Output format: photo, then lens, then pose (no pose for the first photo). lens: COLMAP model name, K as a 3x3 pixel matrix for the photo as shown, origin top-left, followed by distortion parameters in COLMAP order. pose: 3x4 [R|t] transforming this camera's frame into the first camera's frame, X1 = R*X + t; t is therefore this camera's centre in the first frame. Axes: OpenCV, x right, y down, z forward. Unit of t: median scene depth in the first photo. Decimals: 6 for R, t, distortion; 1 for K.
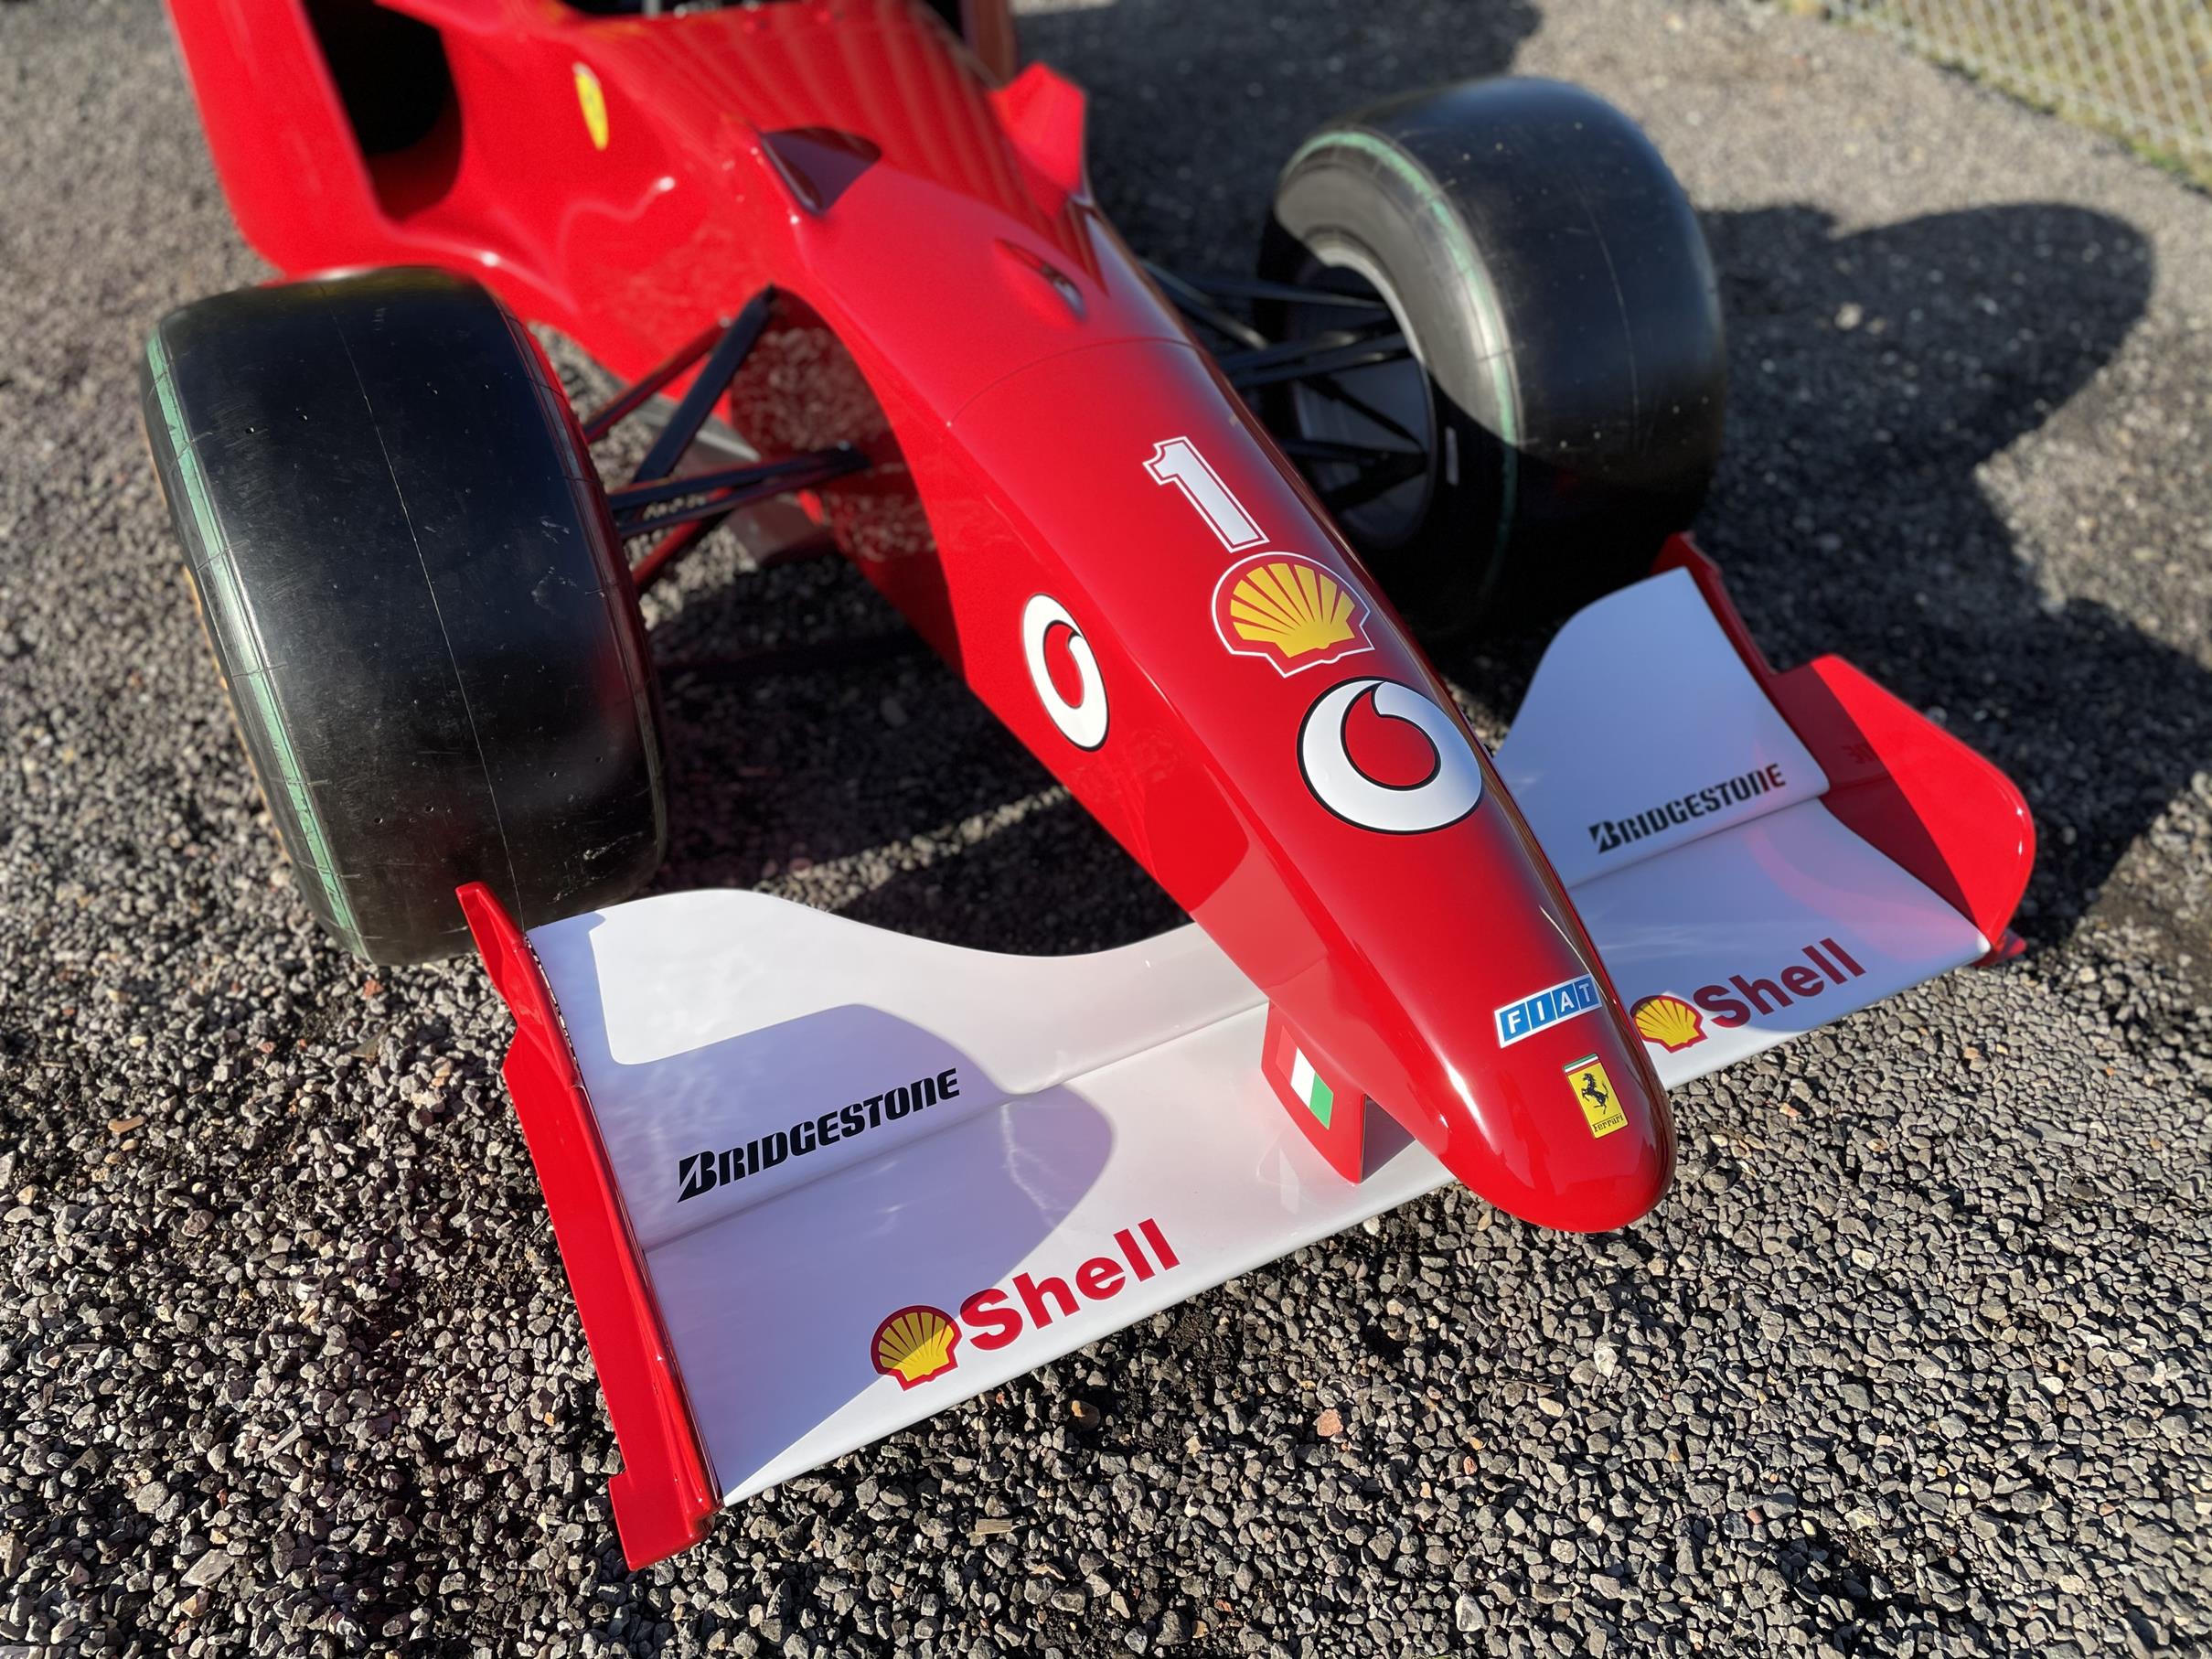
lens RADIAL K [[1700.1, 0, 1107.2], [0, 1700.1, 828.5], [0, 0, 1]] dist [0.044978, -0.073236]
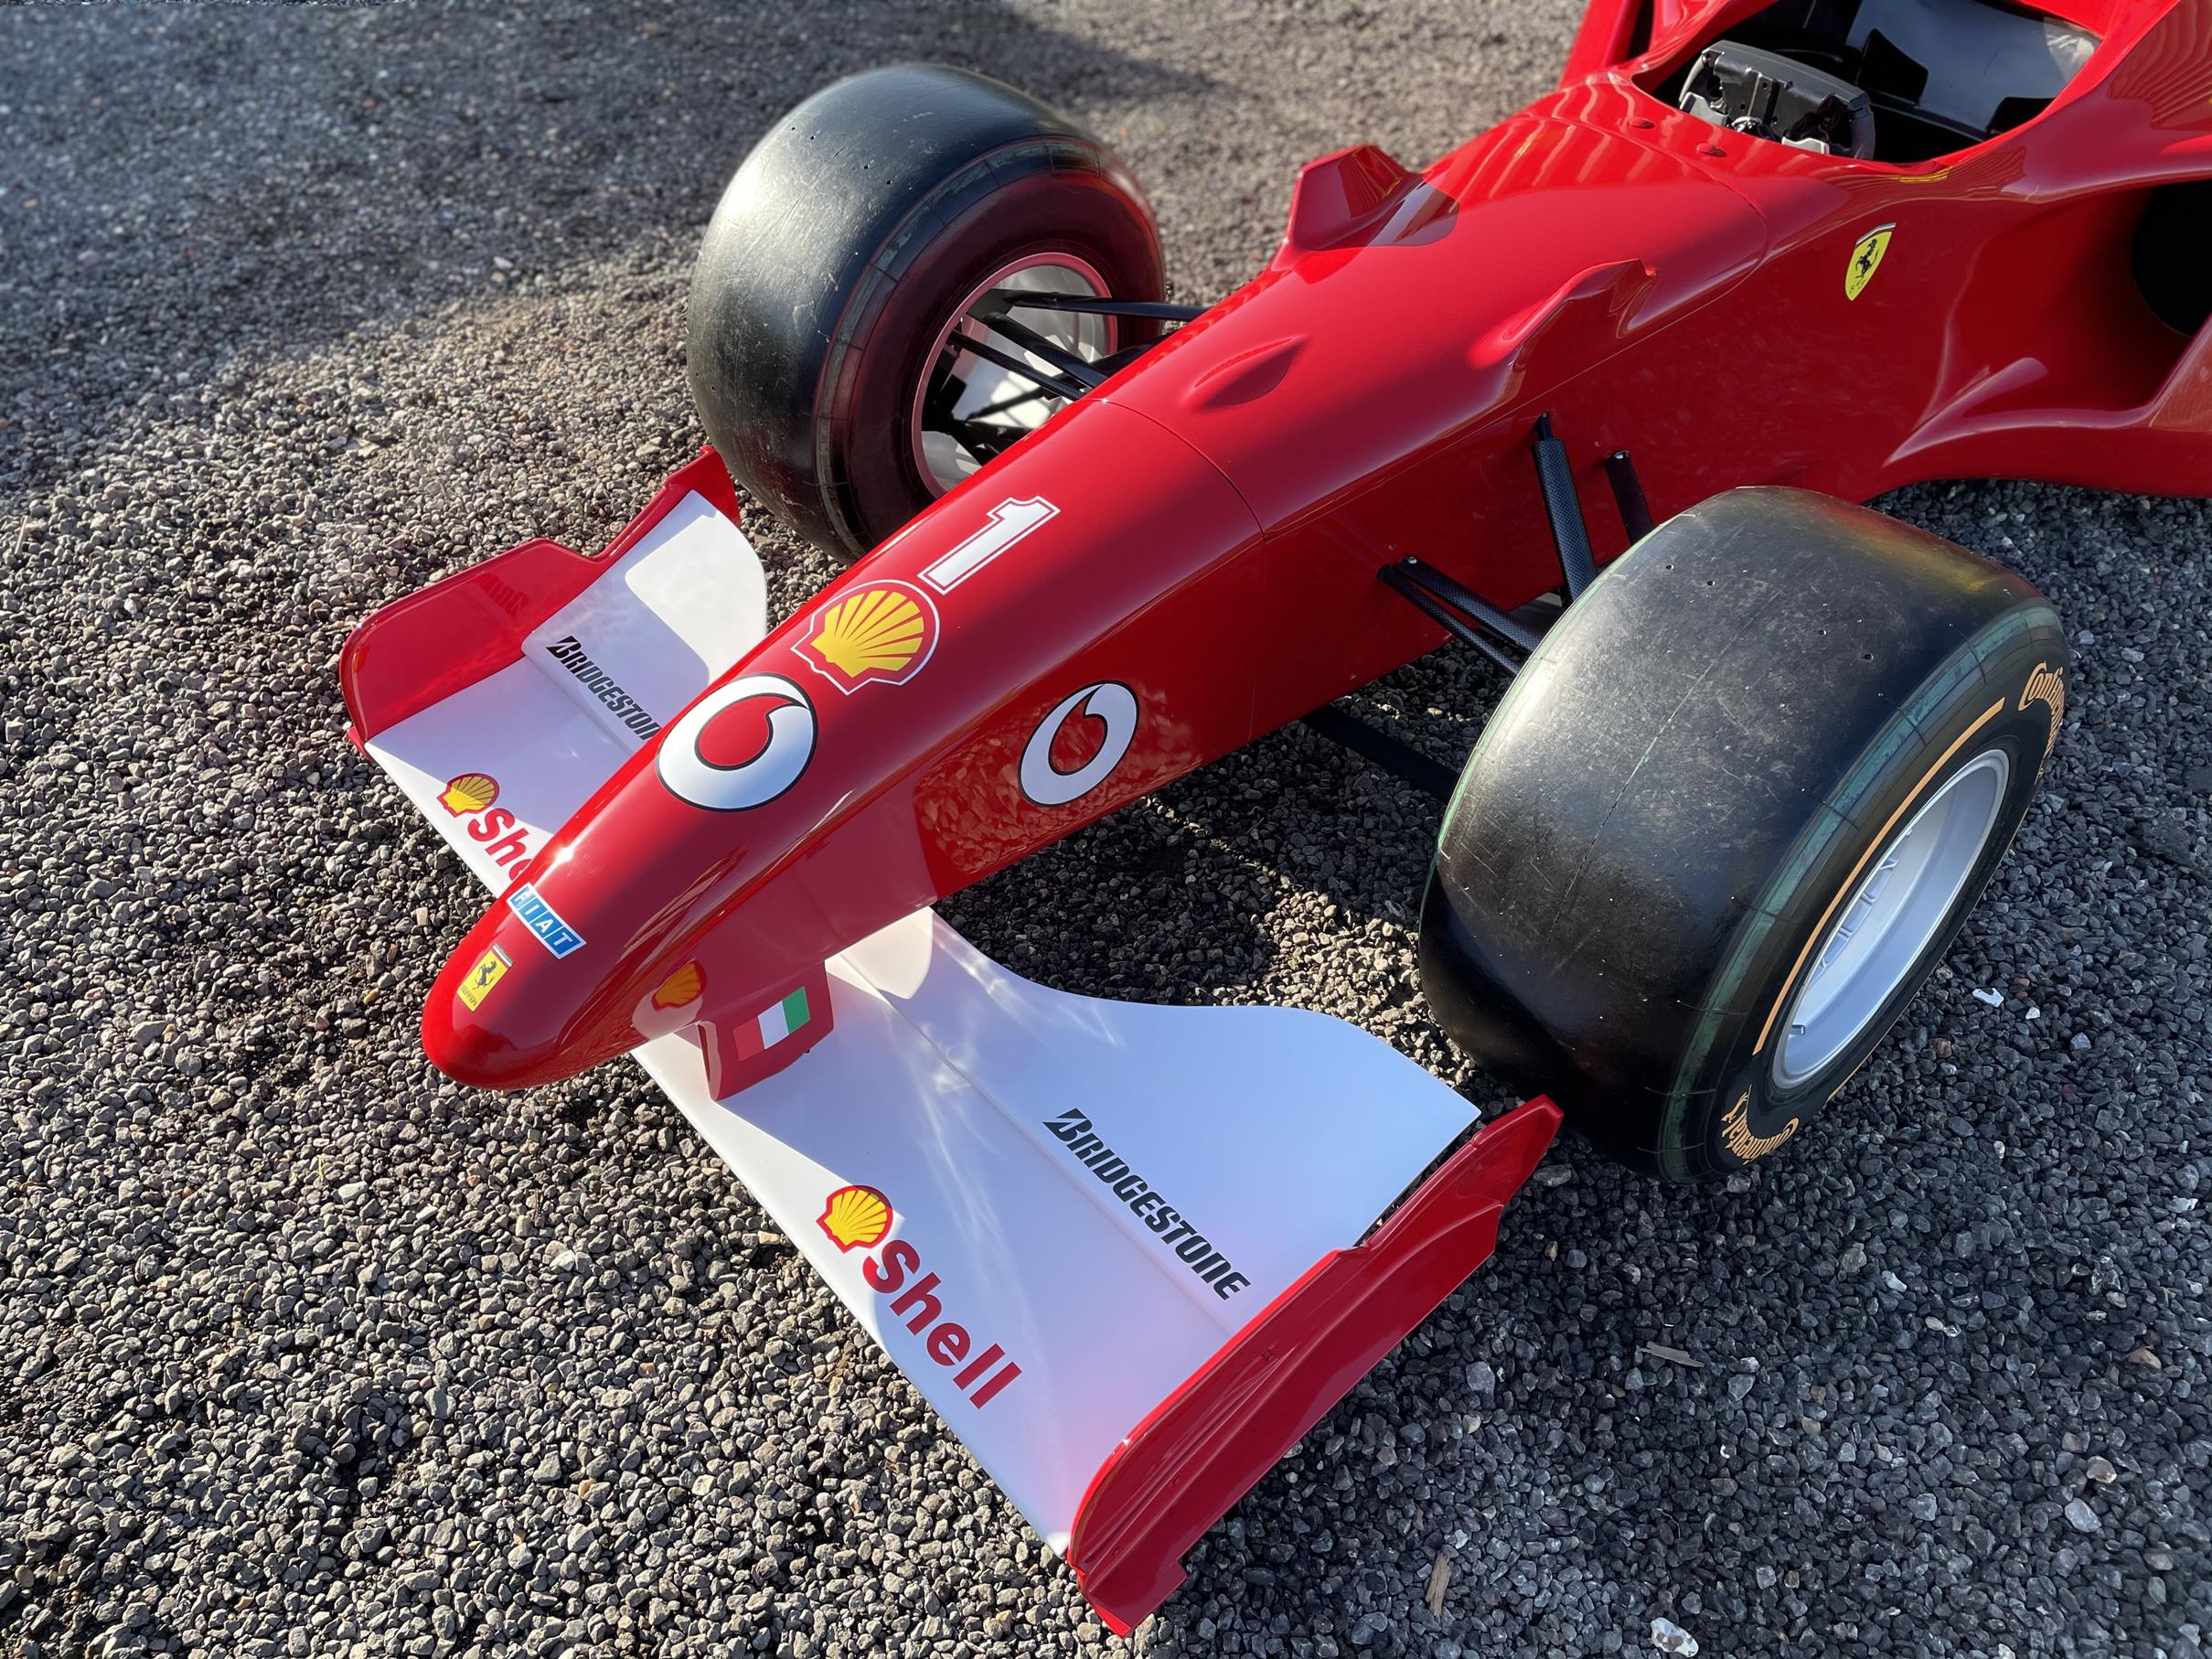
lens RADIAL K [[1700.1, 0, 1106.0], [0, 1700.1, 831.2], [0, 0, 1]] dist [0.044978, -0.073236]
pose [[0.258185, 0.679493, -0.686753, 1.015076], [-0.652684, 0.646778, 0.394565, -0.591186], [0.712281, 0.346362, 0.610482, 0.468064]]
